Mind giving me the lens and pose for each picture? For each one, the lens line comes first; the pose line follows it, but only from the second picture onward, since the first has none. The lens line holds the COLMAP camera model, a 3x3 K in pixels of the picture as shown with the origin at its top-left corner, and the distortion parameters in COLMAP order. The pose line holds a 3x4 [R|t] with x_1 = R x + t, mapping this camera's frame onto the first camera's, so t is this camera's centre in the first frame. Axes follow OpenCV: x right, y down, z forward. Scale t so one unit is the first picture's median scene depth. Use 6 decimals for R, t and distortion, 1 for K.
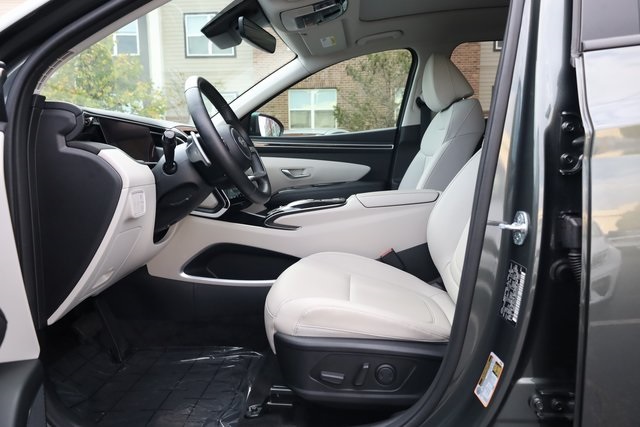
lens RADIAL K [[436.9, 0, 319.4], [0, 436.9, 213.9], [0, 0, 1]] dist [-0.005489, -0.006126]
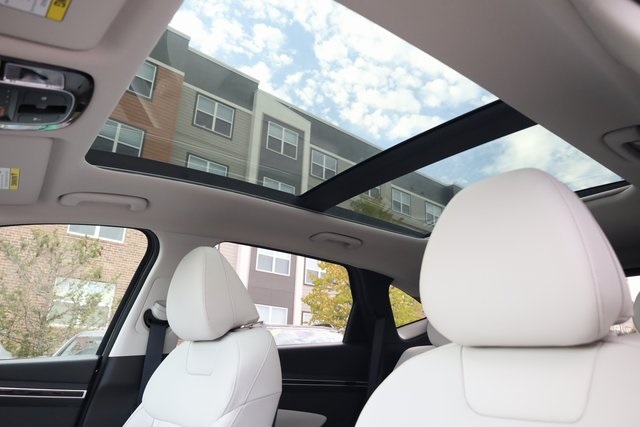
lens RADIAL K [[436.9, 0, 325.5], [0, 436.9, 215.8], [0, 0, 1]] dist [-0.005489, -0.006126]
pose [[0.739625, 0.256996, 0.622019, -0.002804], [0.041738, 0.904928, -0.423513, -0.114401], [-0.671724, 0.339202, 0.658581, 0.380042]]
